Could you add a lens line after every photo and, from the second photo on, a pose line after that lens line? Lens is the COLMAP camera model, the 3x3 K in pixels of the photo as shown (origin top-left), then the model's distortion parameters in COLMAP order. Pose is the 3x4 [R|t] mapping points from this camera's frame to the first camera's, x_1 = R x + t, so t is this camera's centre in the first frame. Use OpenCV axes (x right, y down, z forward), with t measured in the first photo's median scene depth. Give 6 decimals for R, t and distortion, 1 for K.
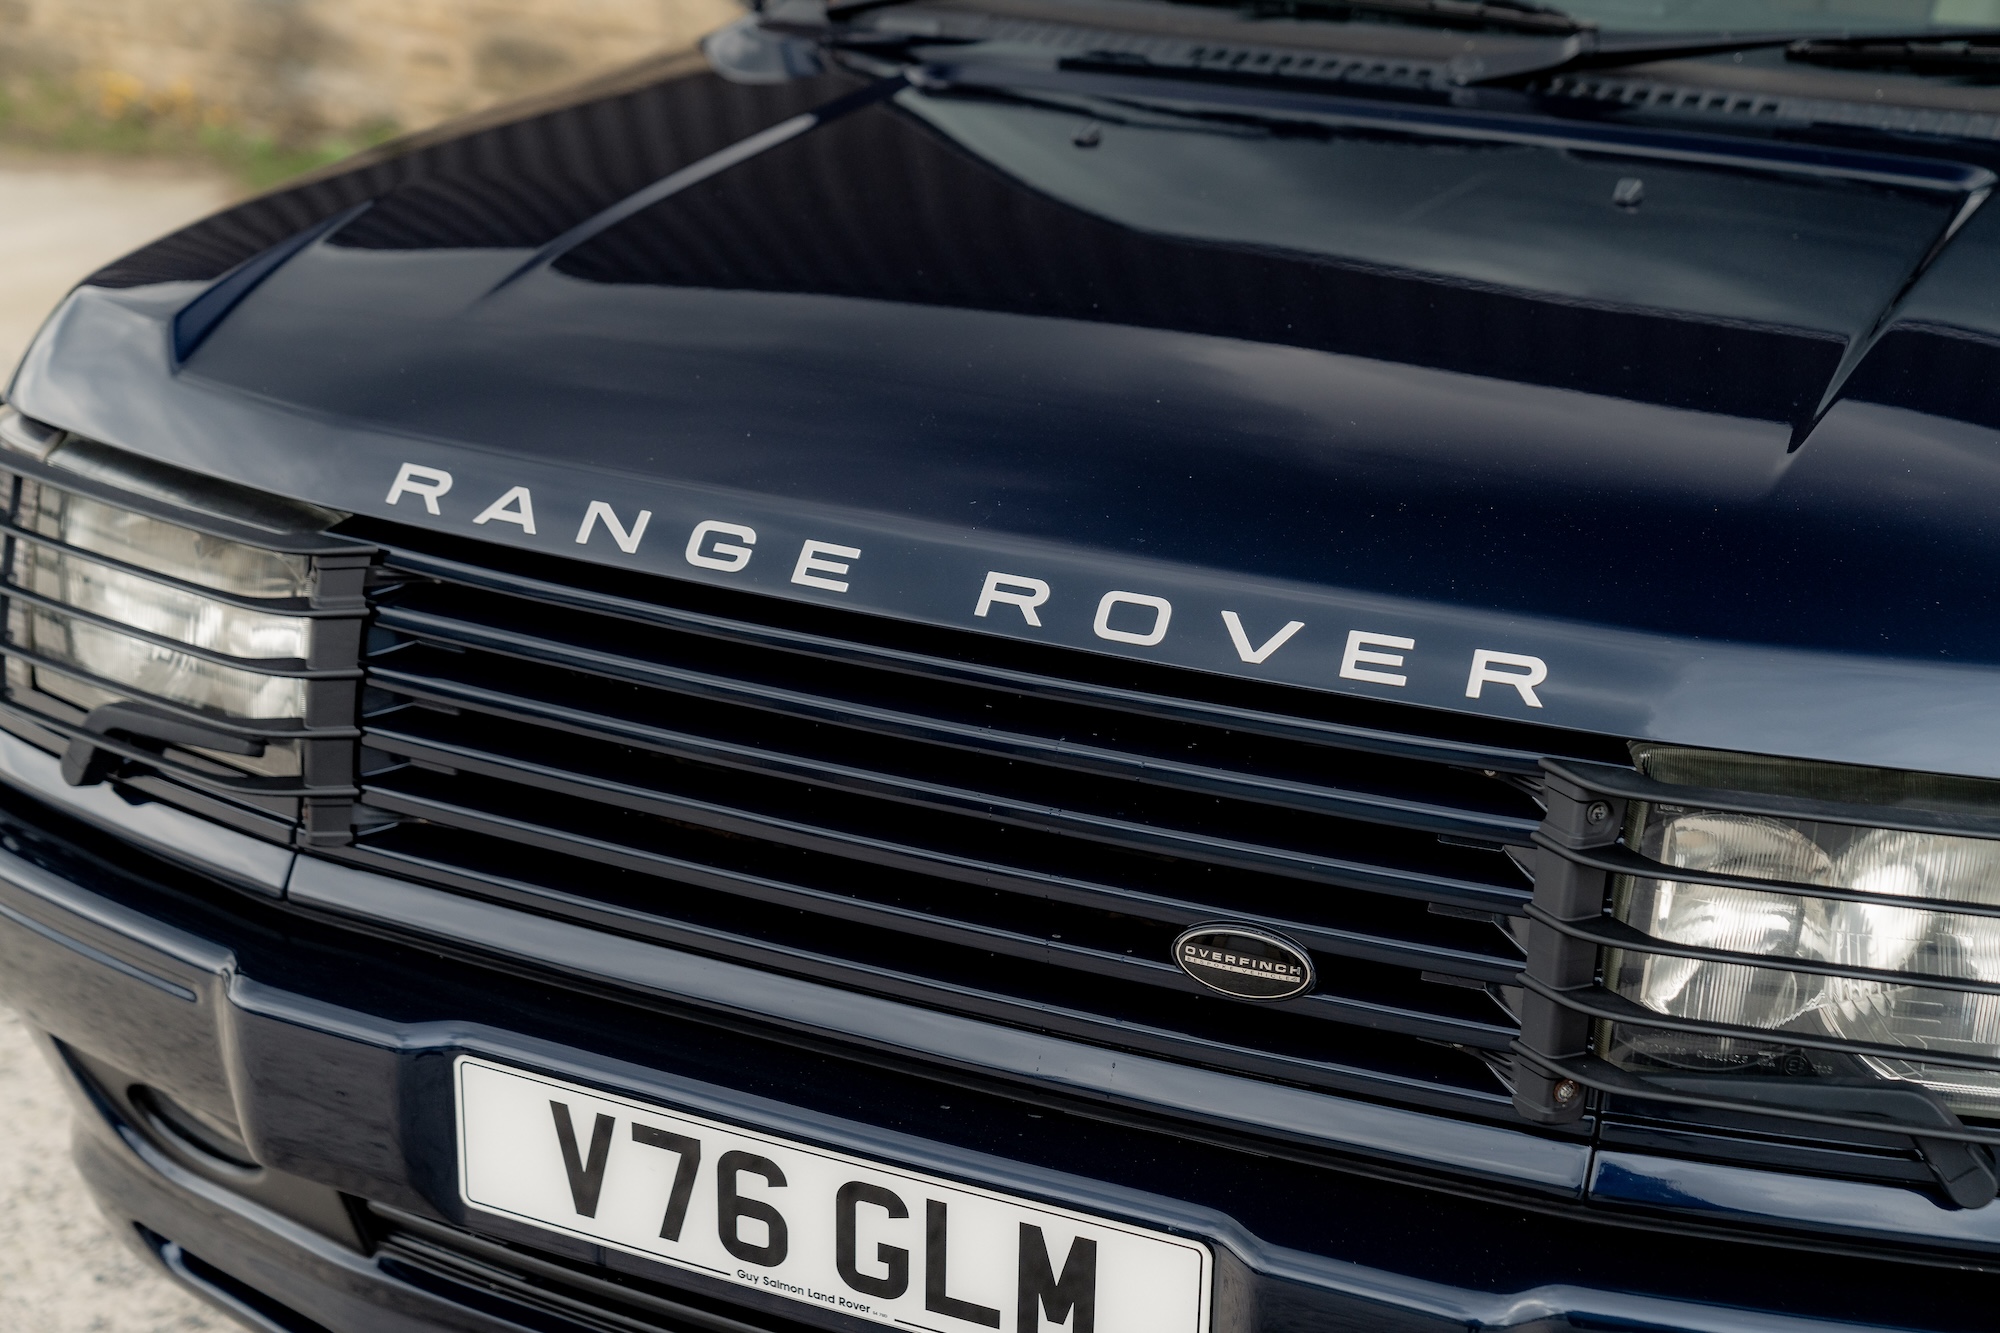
lens RADIAL K [[3269.8, 0, 992.9], [0, 3269.8, 662.1], [0, 0, 1]] dist [0.073059, 0.084228]
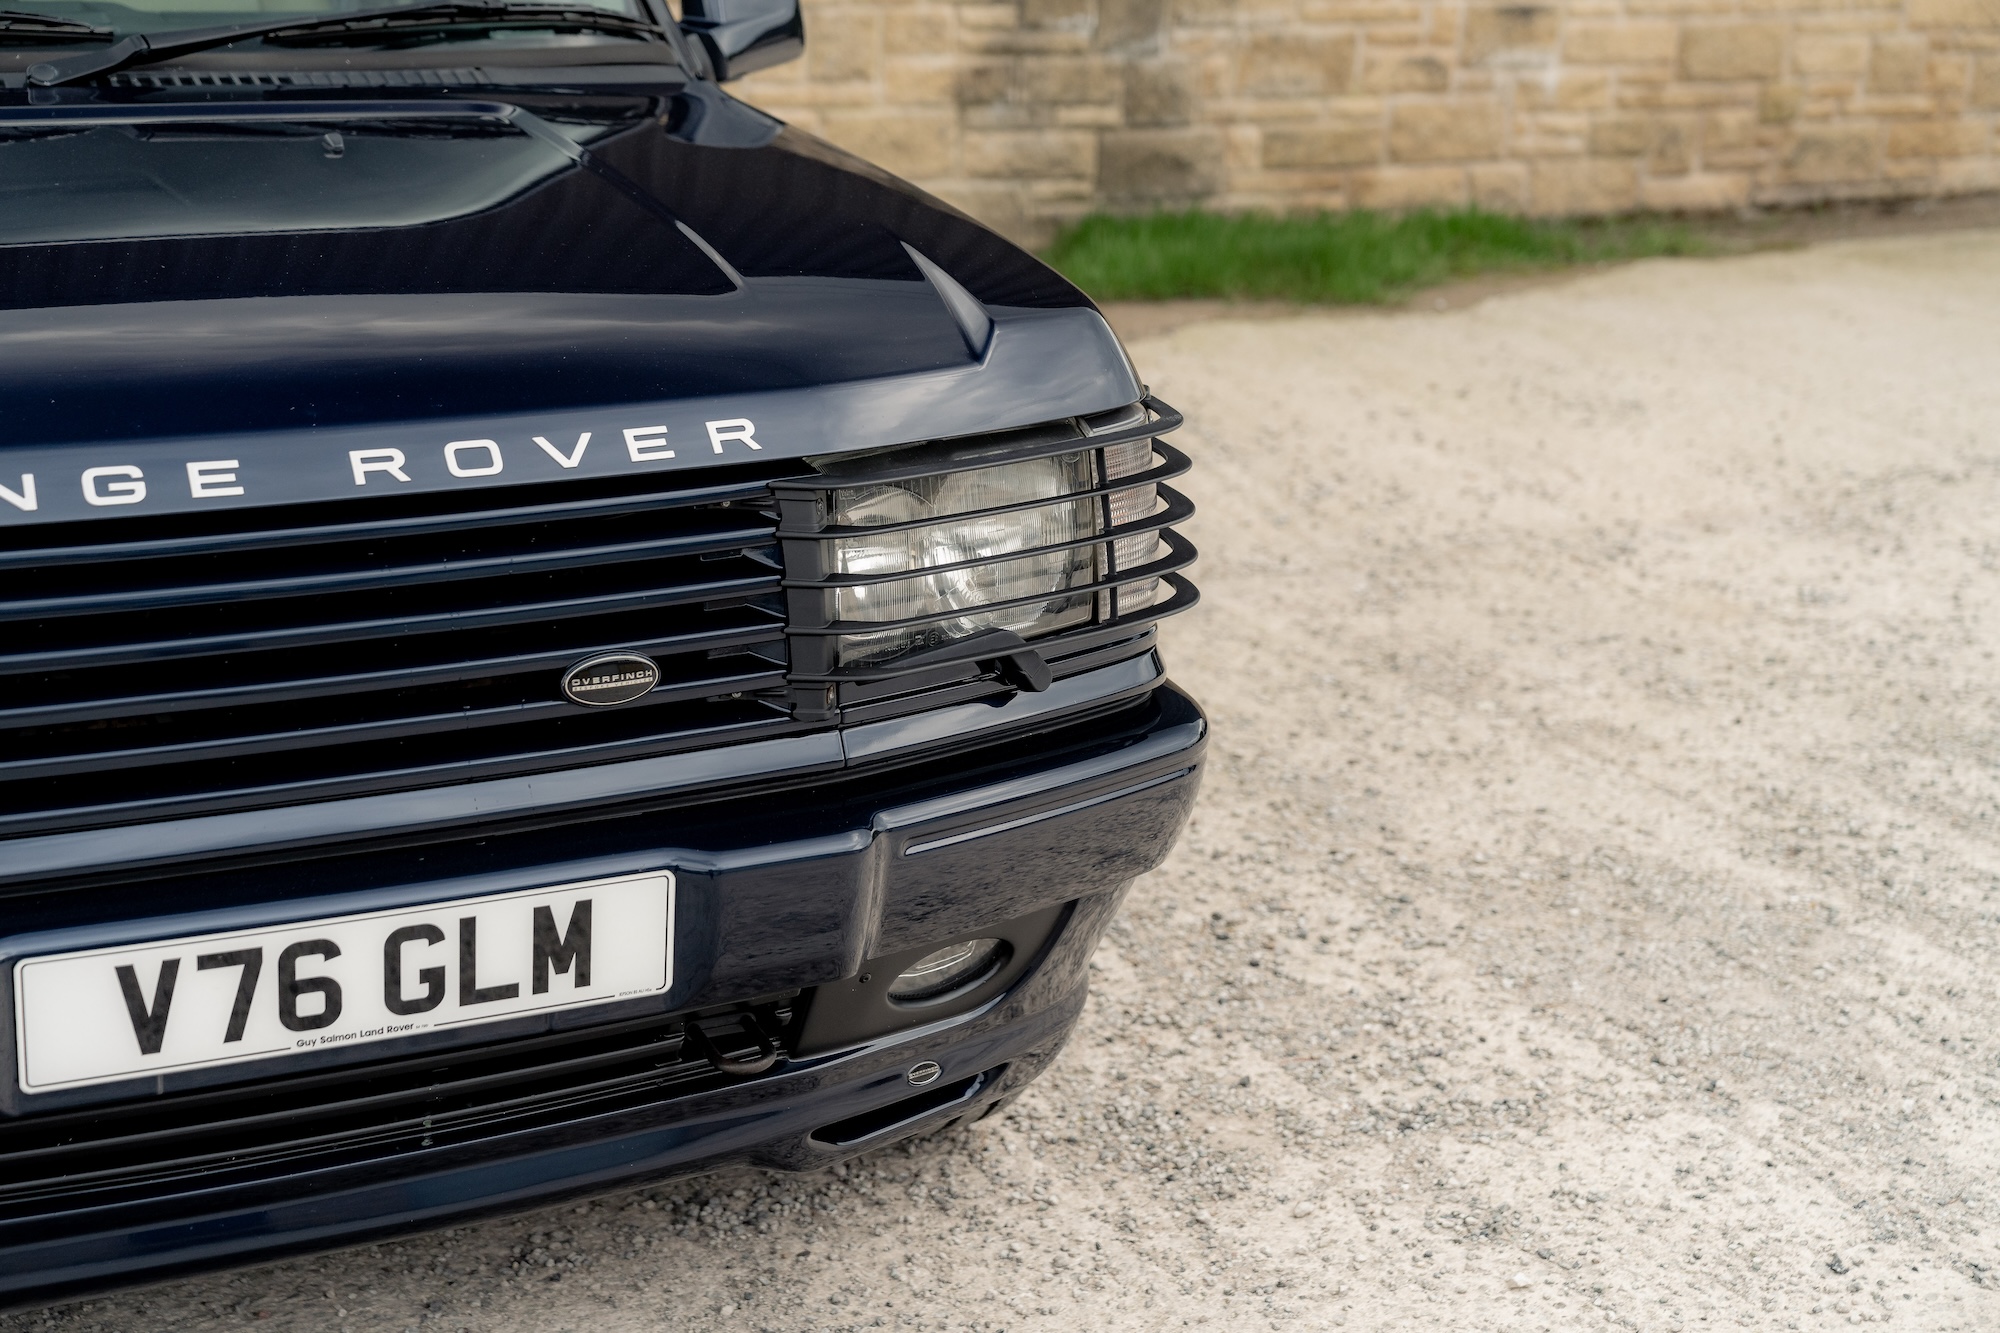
lens RADIAL K [[3048.3, 0, 987.9], [0, 3048.3, 669.0], [0, 0, 1]] dist [0.094696, -0.000531]
pose [[0.640395, -0.248920, 0.726590, -0.725471], [0.243862, 0.962971, 0.114969, -0.021988], [-0.728303, 0.103562, 0.677384, -0.000058]]
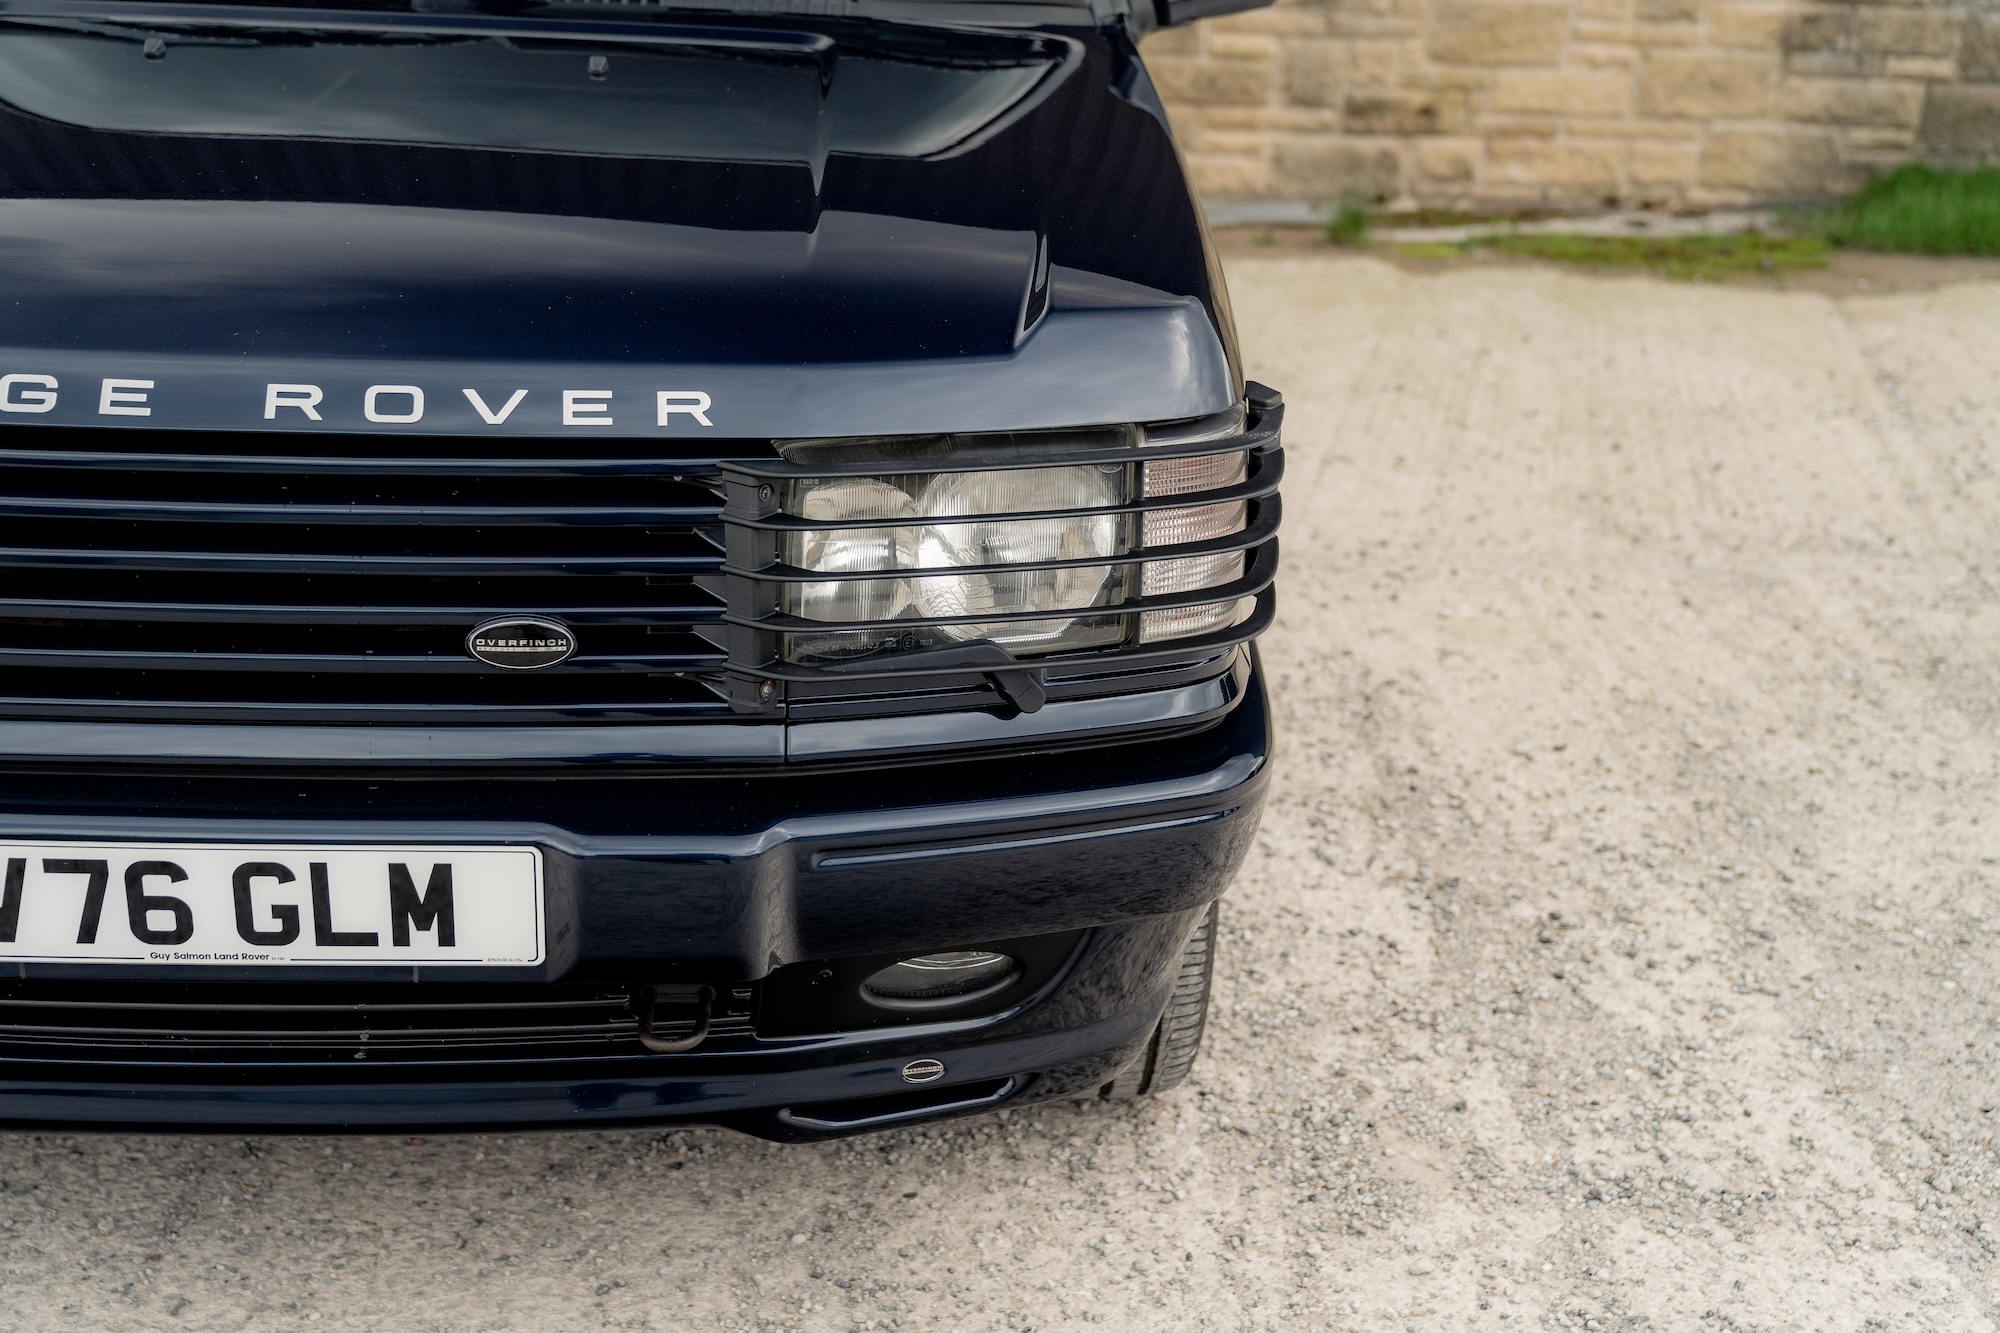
lens RADIAL K [[2503.5, 0, 992.4], [0, 2503.5, 665.3], [0, 0, 1]] dist [0.076611, 0.002994]
pose [[0.888409, -0.175893, 0.424018, -0.184888], [0.141339, 0.983618, 0.111892, 0.010427], [-0.436753, -0.039476, 0.898715, -0.028065]]
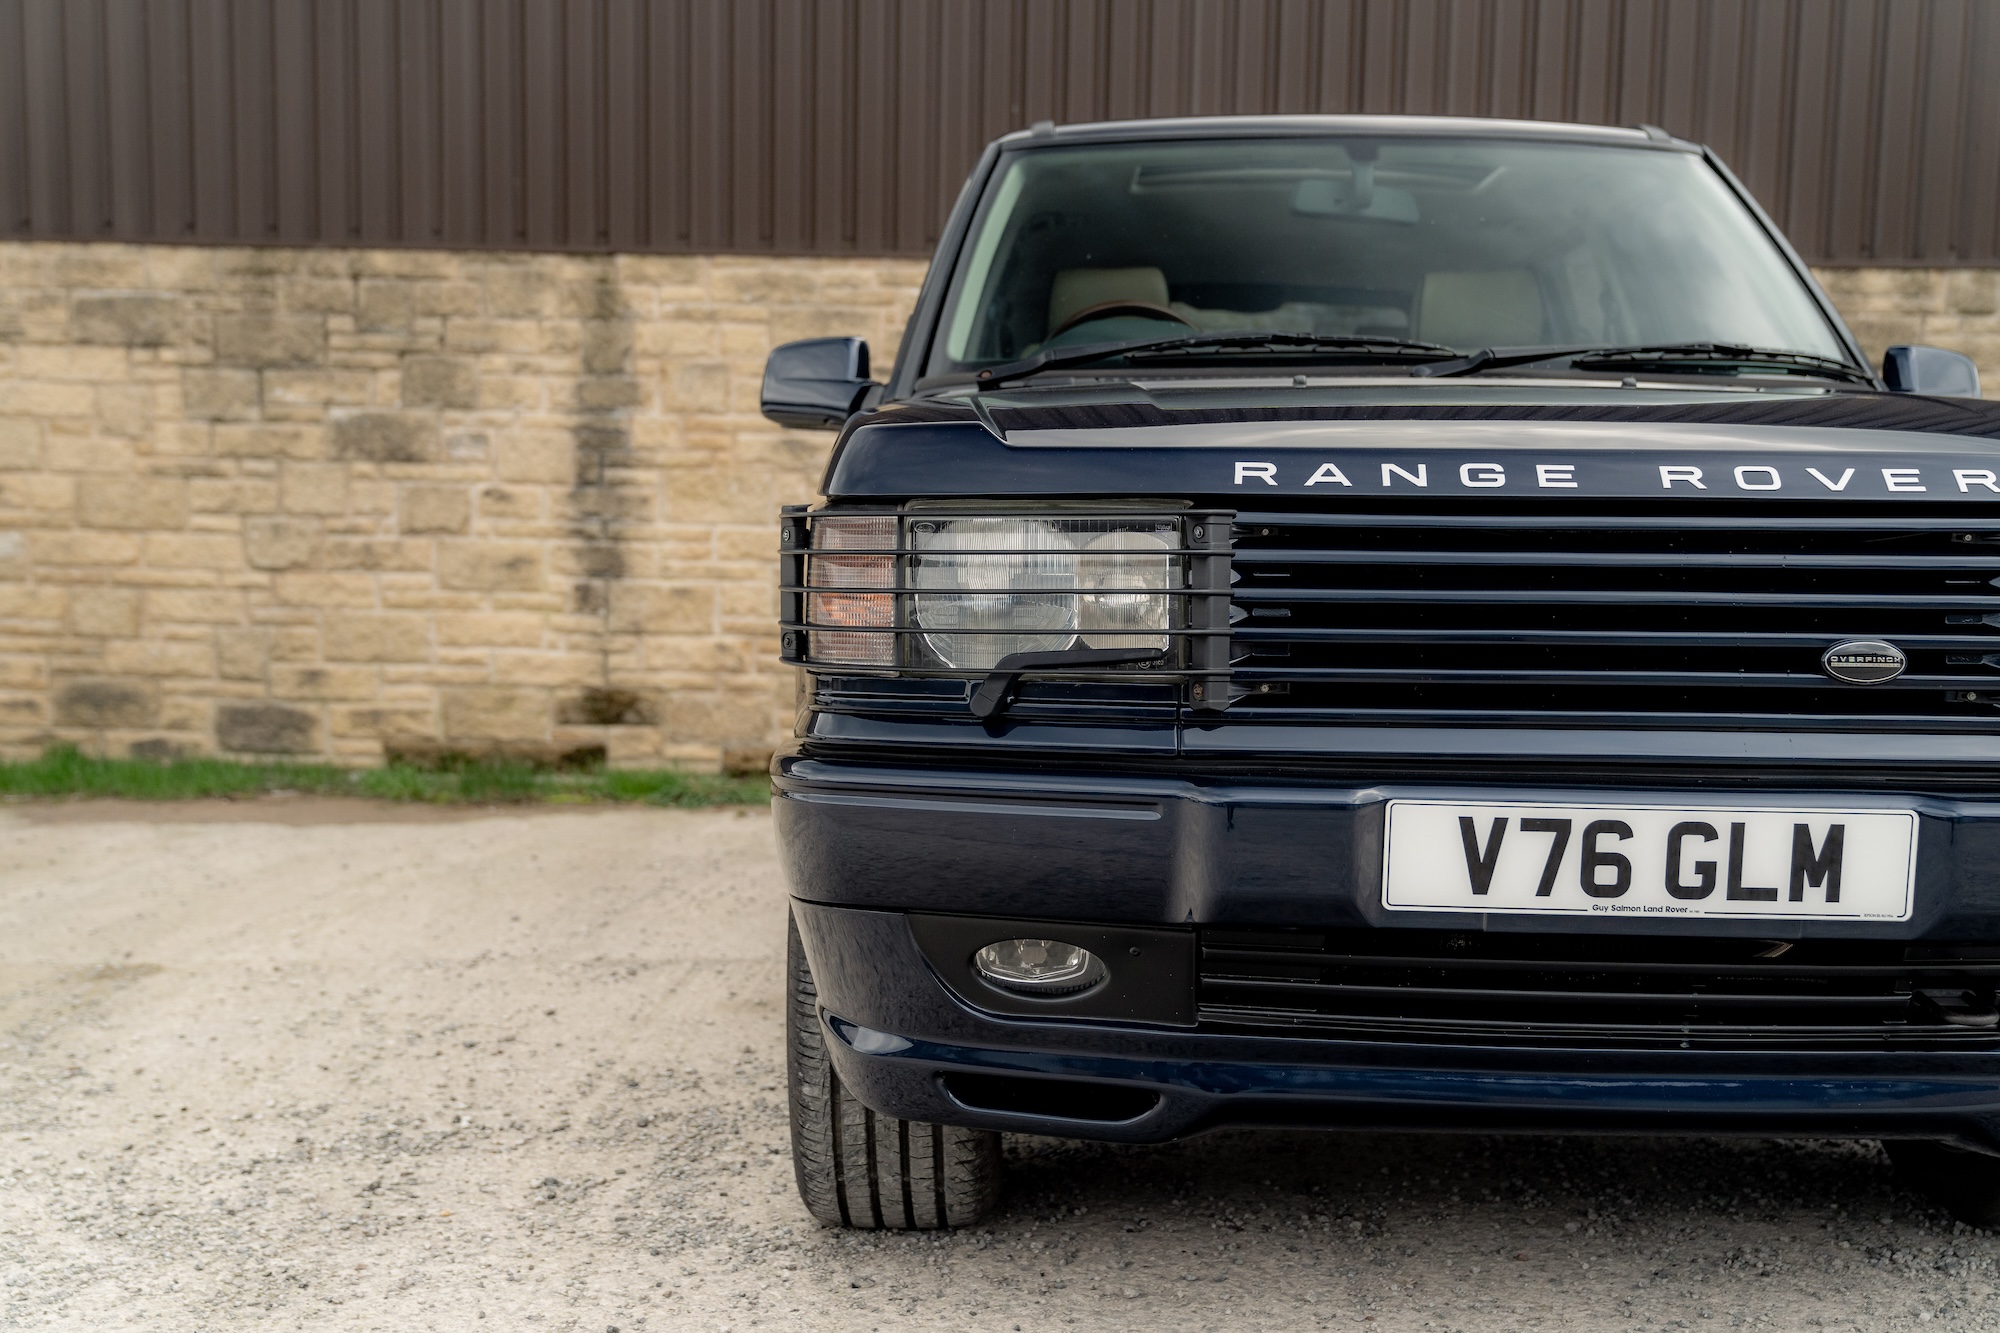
lens RADIAL K [[2103.4, 0, 1001.5], [0, 2103.4, 662.4], [0, 0, 1]] dist [0.056678, -0.031924]
pose [[0.911550, -0.054306, 0.407587, -0.745853], [0.152119, 0.965452, -0.211572, 0.244635], [-0.382016, 0.254860, 0.888319, 0.176594]]
